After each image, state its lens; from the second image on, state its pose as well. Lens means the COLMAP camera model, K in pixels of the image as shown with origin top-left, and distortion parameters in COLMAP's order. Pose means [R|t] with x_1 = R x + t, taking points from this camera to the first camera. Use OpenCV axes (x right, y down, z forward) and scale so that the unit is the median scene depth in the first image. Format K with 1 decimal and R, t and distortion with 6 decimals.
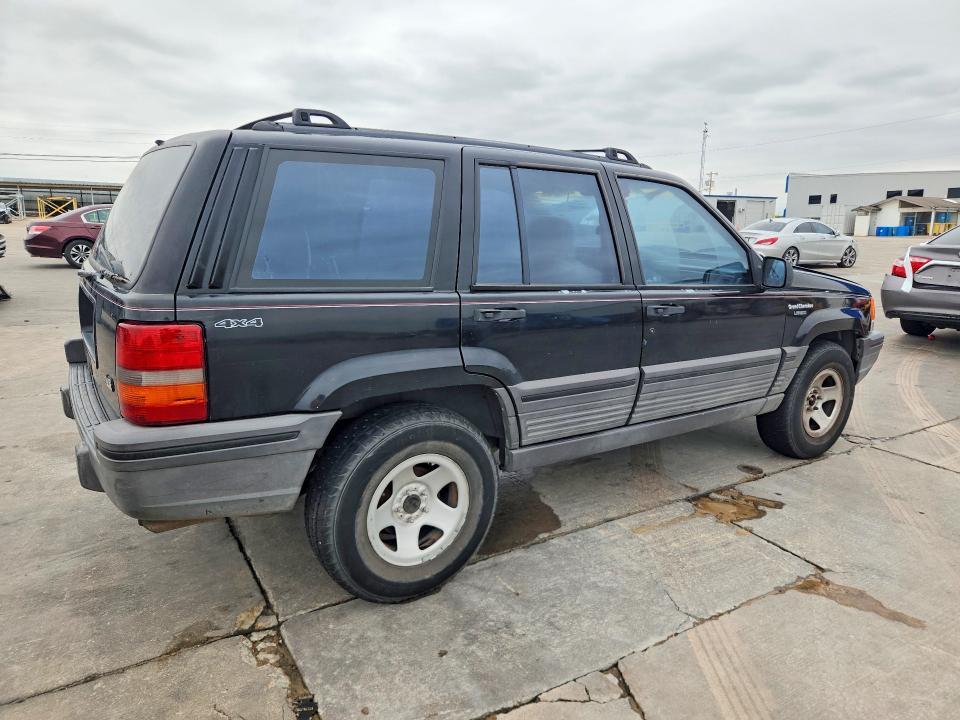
lens RADIAL K [[669.9, 0, 480.0], [0, 669.9, 360.0], [0, 0, 1]] dist [0.055893, -0.059438]
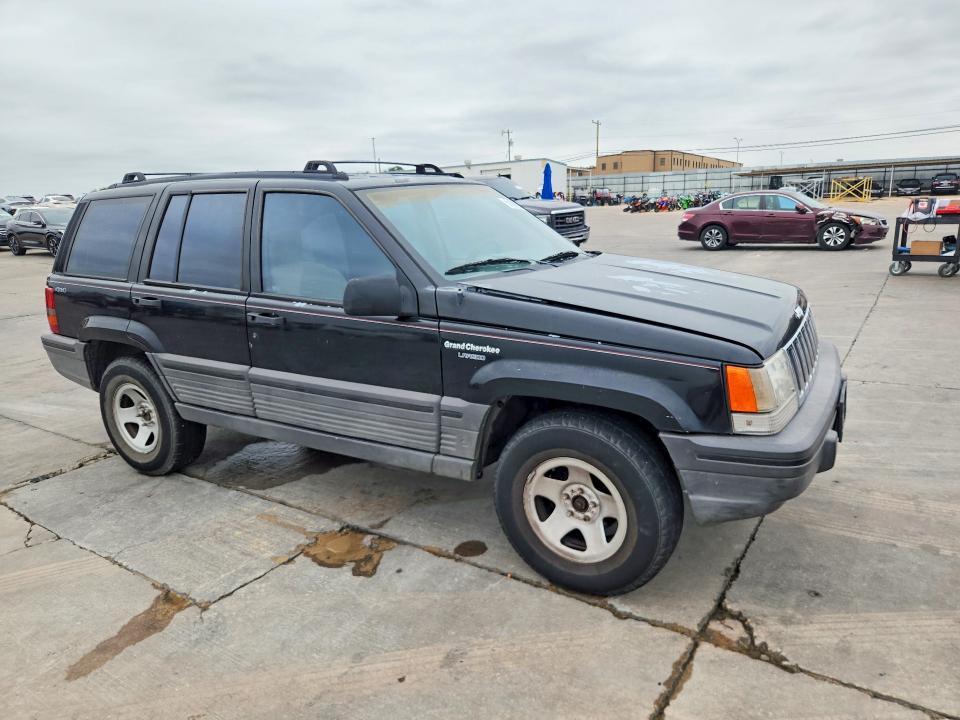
lens RADIAL K [[669.9, 0, 480.0], [0, 669.9, 360.0], [0, 0, 1]] dist [0.055893, -0.059438]
pose [[0.407397, 0.175502, -0.896229, 1.338665], [-0.145529, 0.981297, 0.126007, -0.188382], [0.901581, 0.079093, 0.425318, 0.844628]]
